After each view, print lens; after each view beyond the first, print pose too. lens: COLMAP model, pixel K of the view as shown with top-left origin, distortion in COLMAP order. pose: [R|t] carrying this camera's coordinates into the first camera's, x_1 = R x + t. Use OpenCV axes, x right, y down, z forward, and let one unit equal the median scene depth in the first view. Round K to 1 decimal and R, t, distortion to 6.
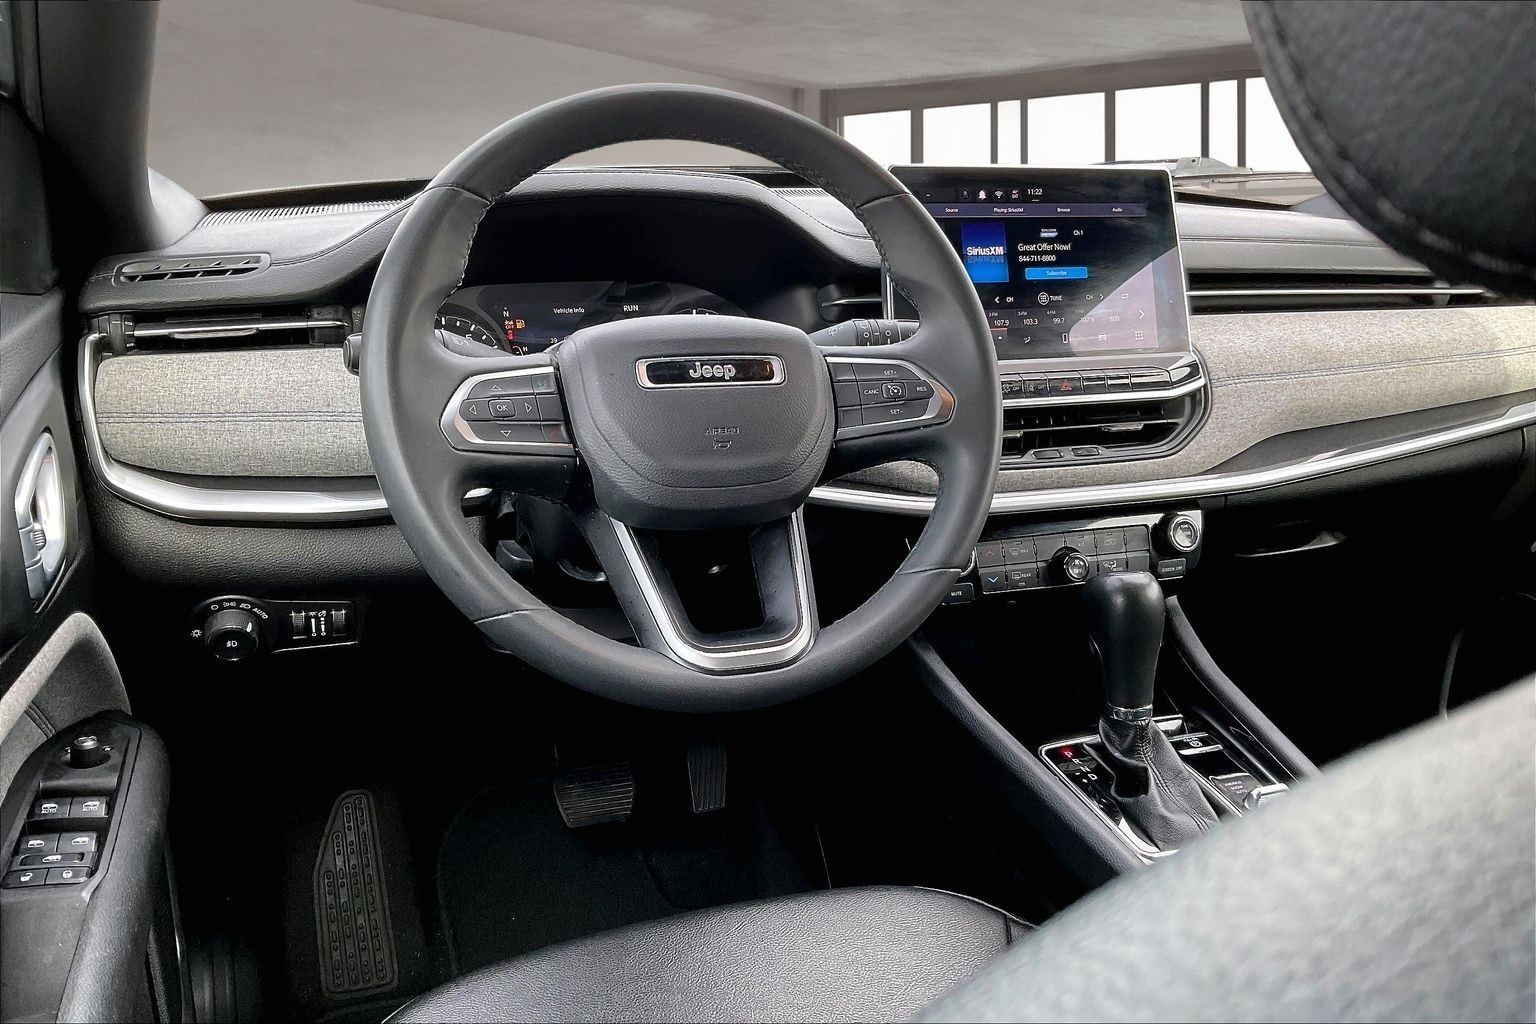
lens RADIAL K [[1278.1, 0, 760.3], [0, 1278.1, 514.1], [0, 0, 1]] dist [0.142713, -0.328601]
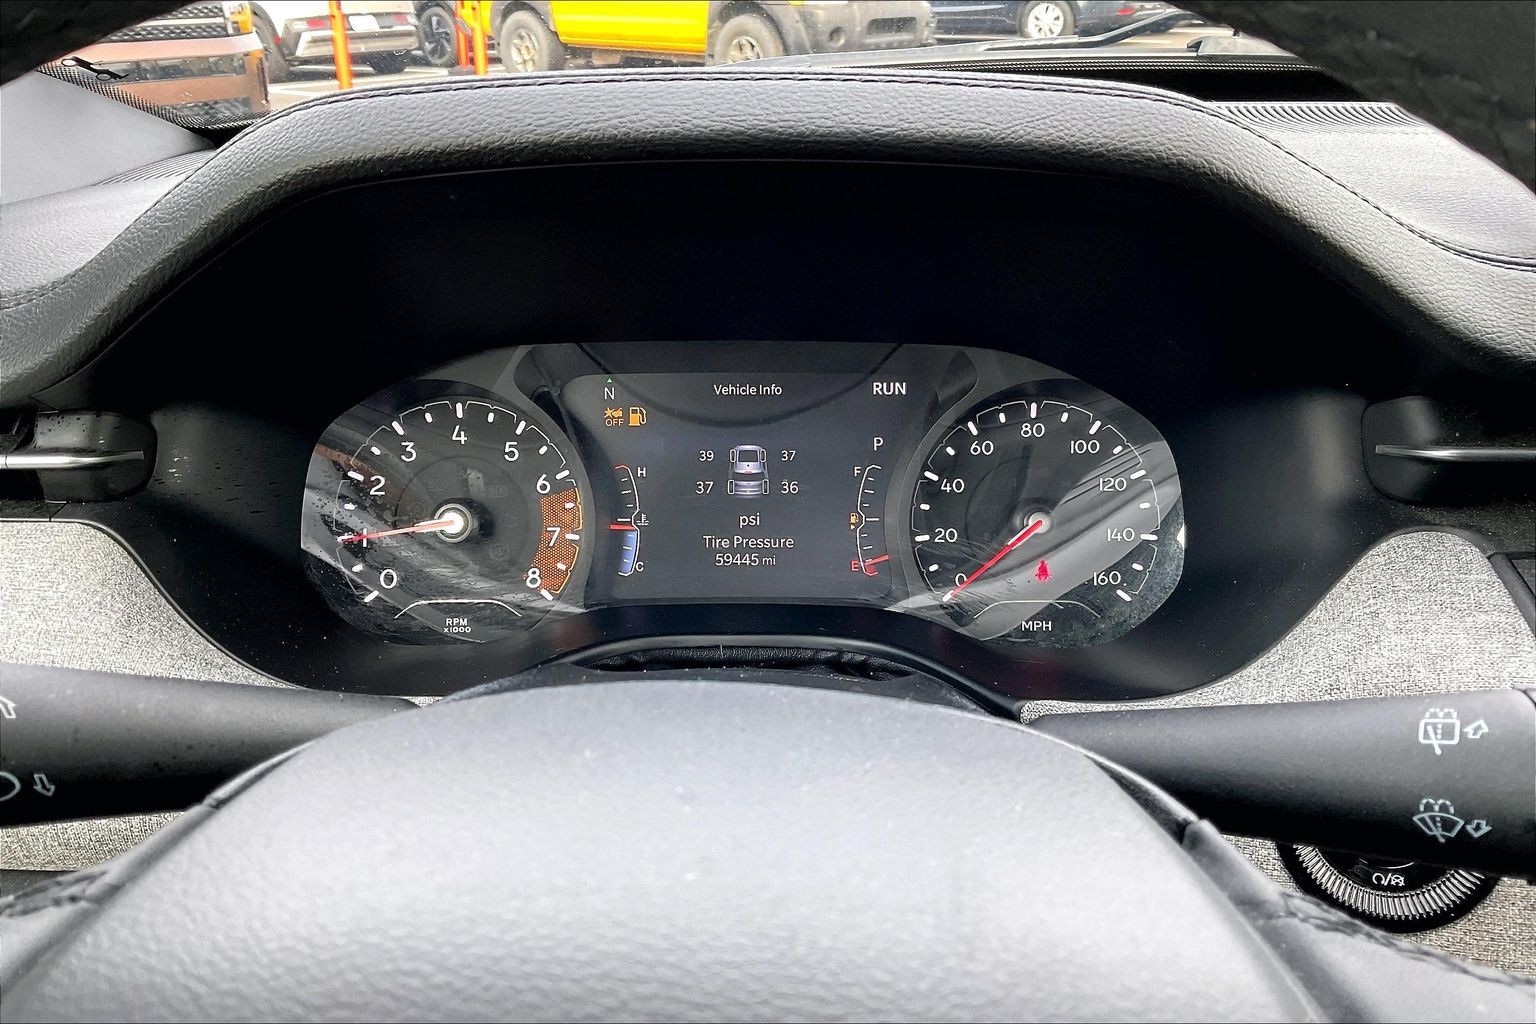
lens RADIAL K [[1280.6, 0, 763.8], [0, 1280.6, 502.5], [0, 0, 1]] dist [0.115449, -0.235776]
pose [[0.935737, 0.111836, -0.334498, 0.011318], [-0.087756, 0.992396, 0.086304, -0.167505], [0.341606, -0.051404, 0.938436, 0.612500]]
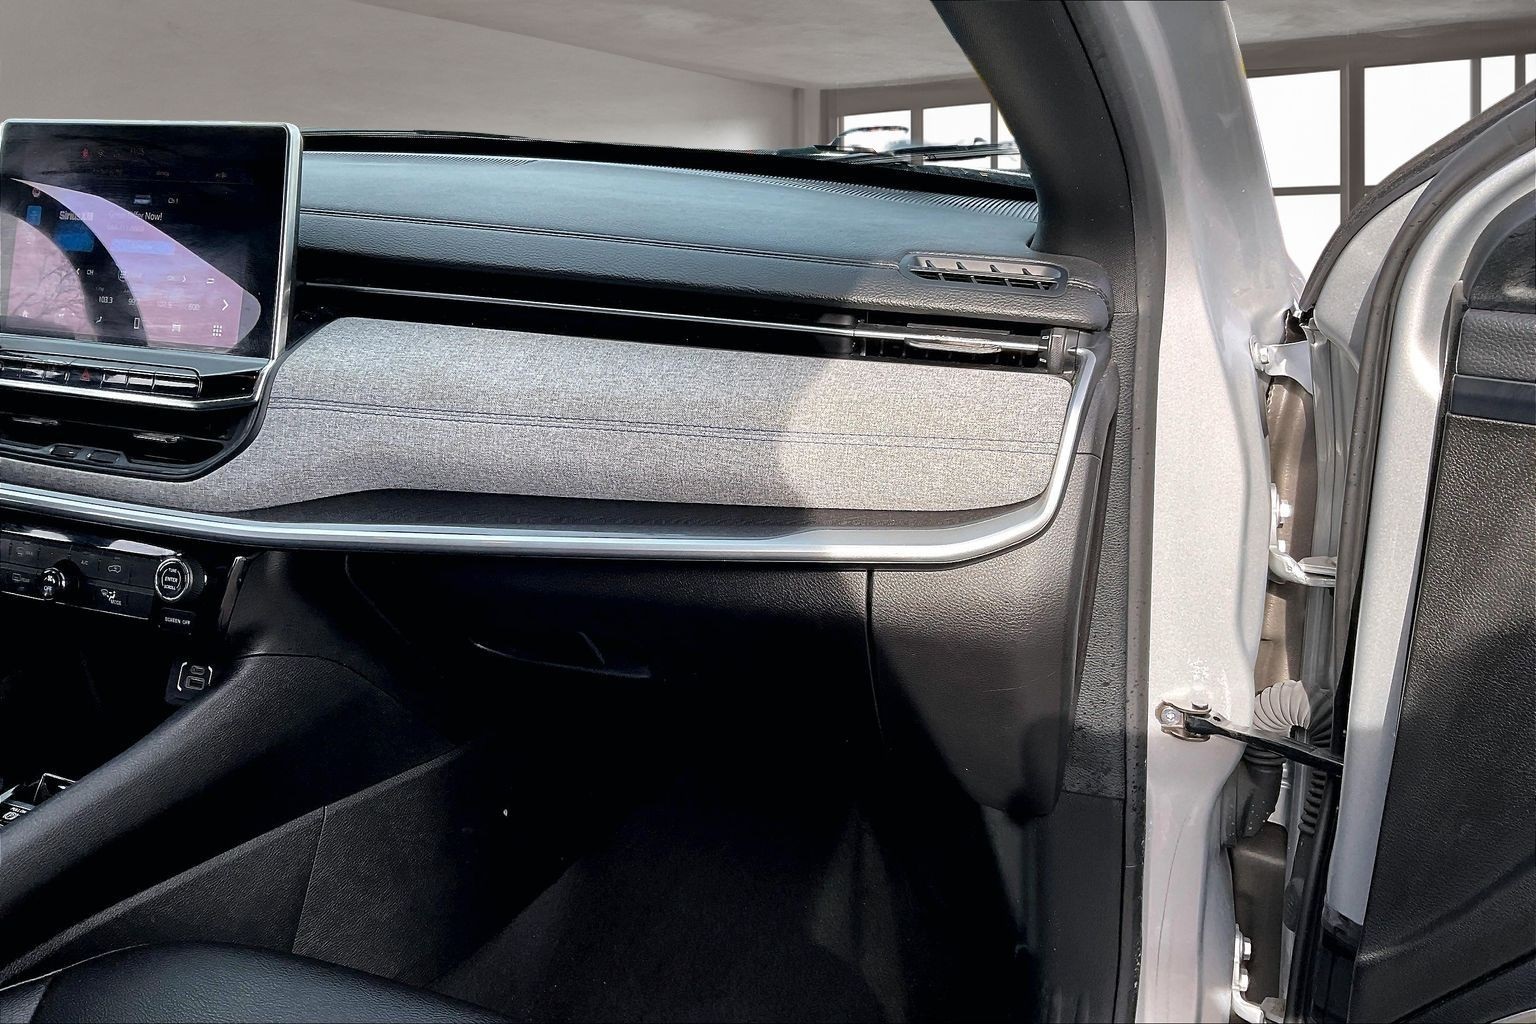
lens RADIAL K [[1295.3, 0, 762.8], [0, 1295.3, 510.7], [0, 0, 1]] dist [0.048081, -0.097047]
pose [[0.735609, 0.185498, -0.651514, 1.141185], [-0.182599, 0.980474, 0.072992, -0.156044], [0.652332, 0.065272, 0.755117, 0.640930]]
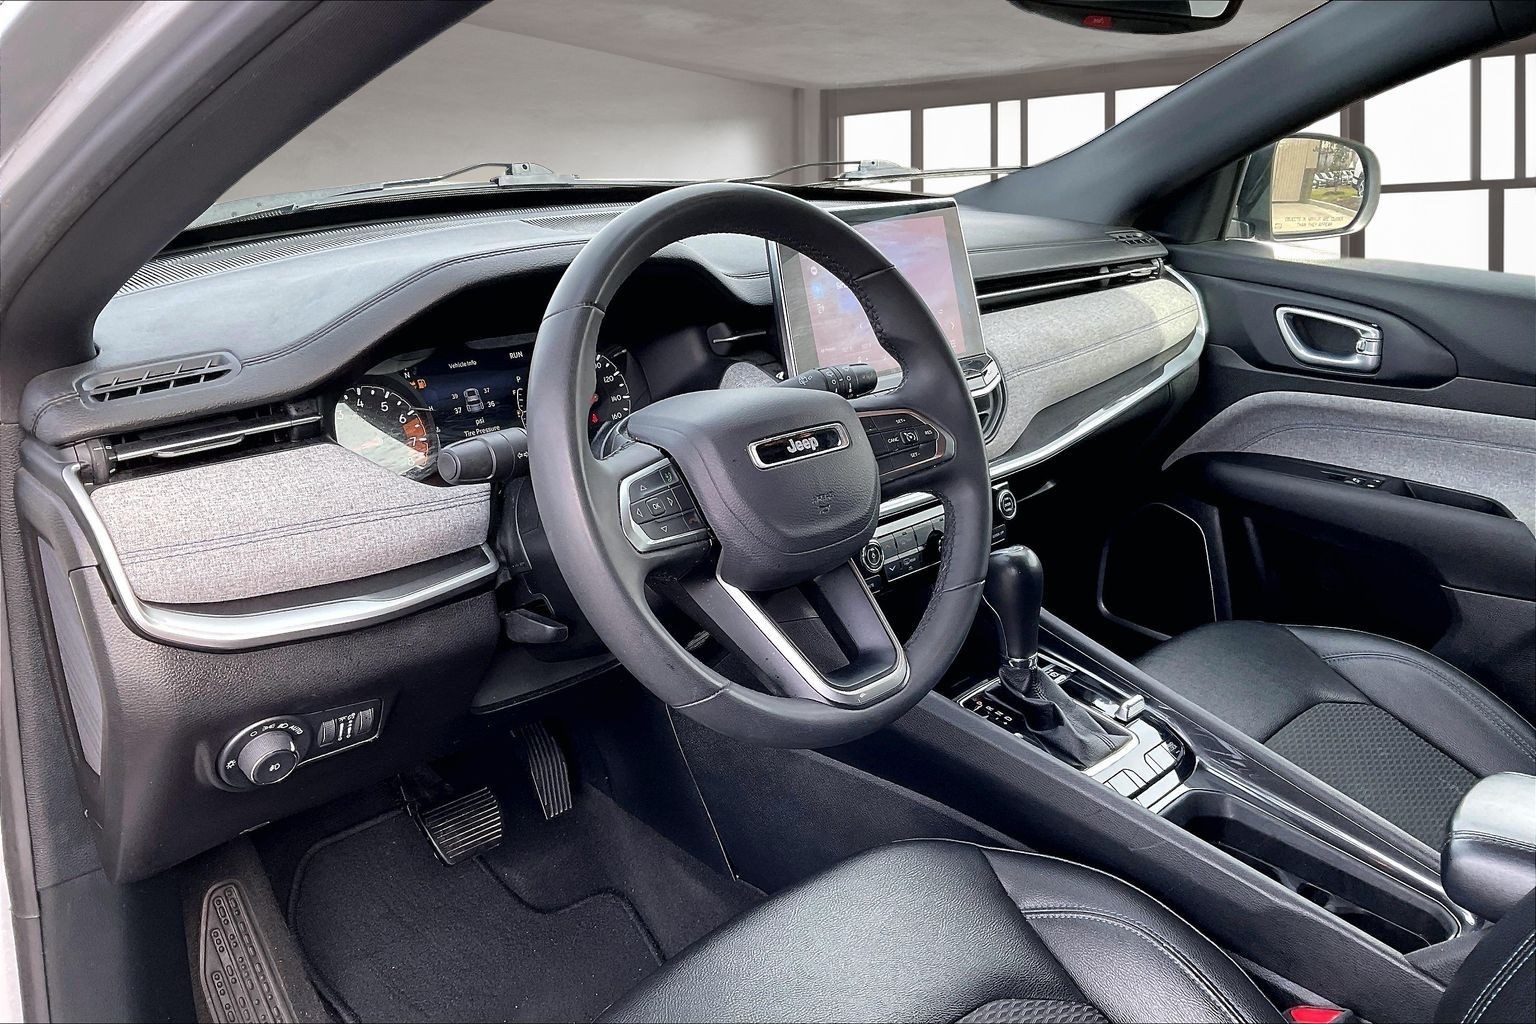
lens RADIAL K [[1278.1, 0, 760.3], [0, 1278.1, 514.1], [0, 0, 1]] dist [0.142713, -0.328601]
pose [[0.907256, -0.137826, 0.397354, -0.373292], [0.114355, 0.990025, 0.082298, -0.104859], [-0.404734, -0.029225, 0.913967, -0.012125]]
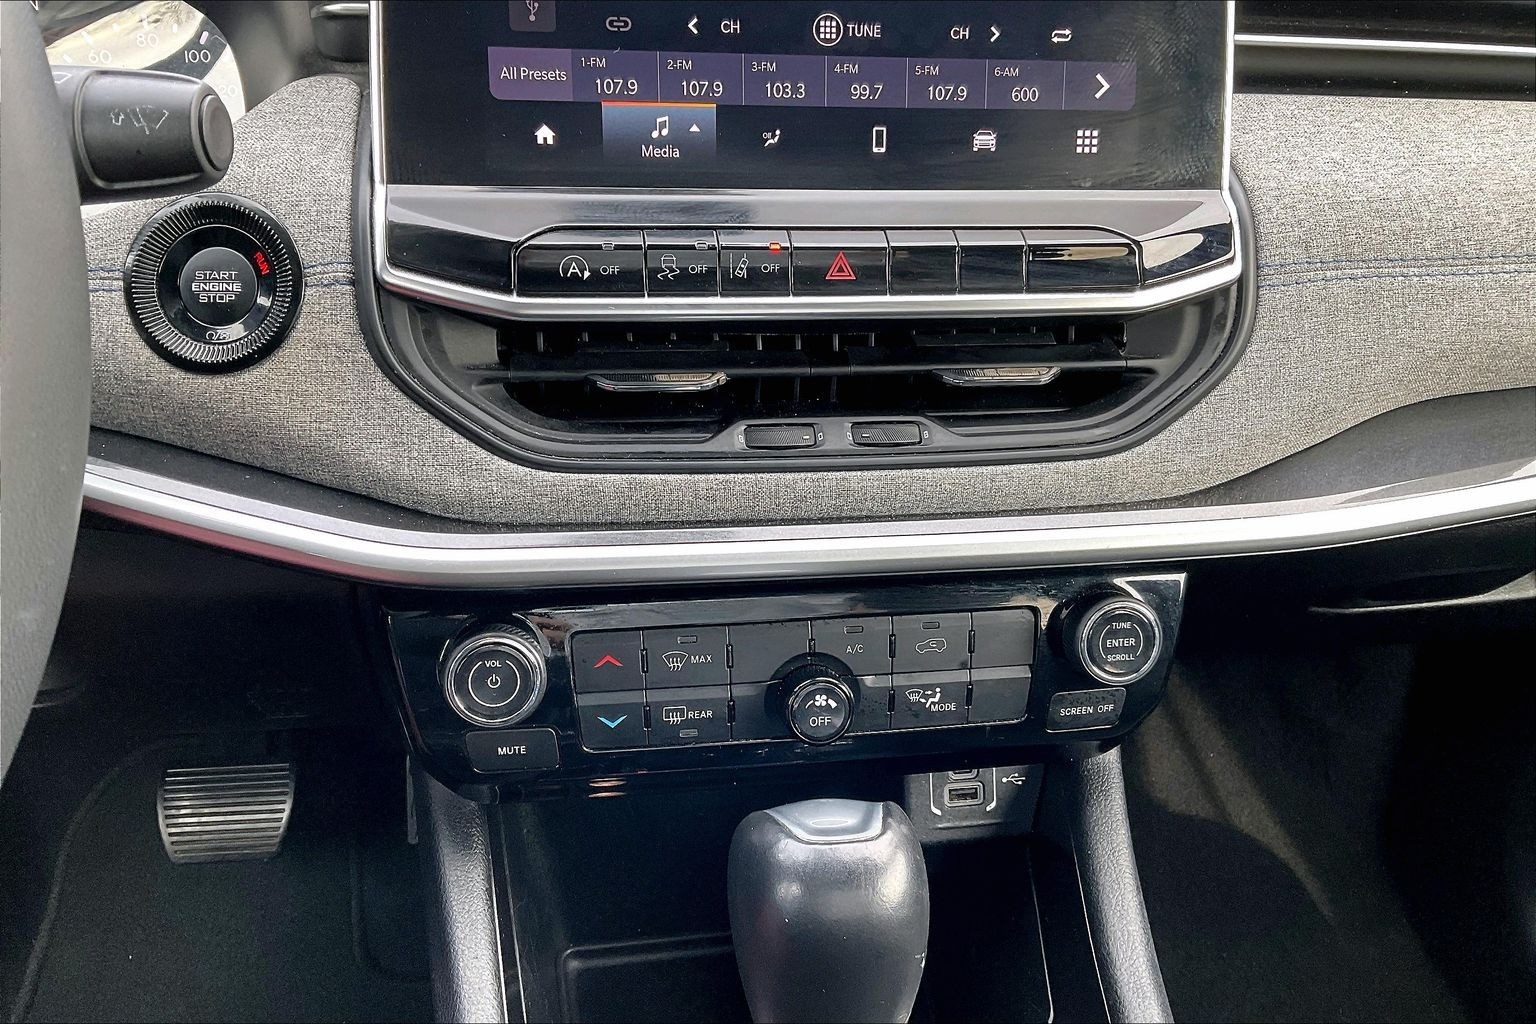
lens RADIAL K [[1280.6, 0, 763.8], [0, 1280.6, 502.5], [0, 0, 1]] dist [0.115449, -0.235776]
pose [[0.980846, 0.115230, -0.157043, 0.282327], [-0.080860, 0.974371, 0.209911, -0.109992], [0.177206, -0.193192, 0.965026, 0.598707]]
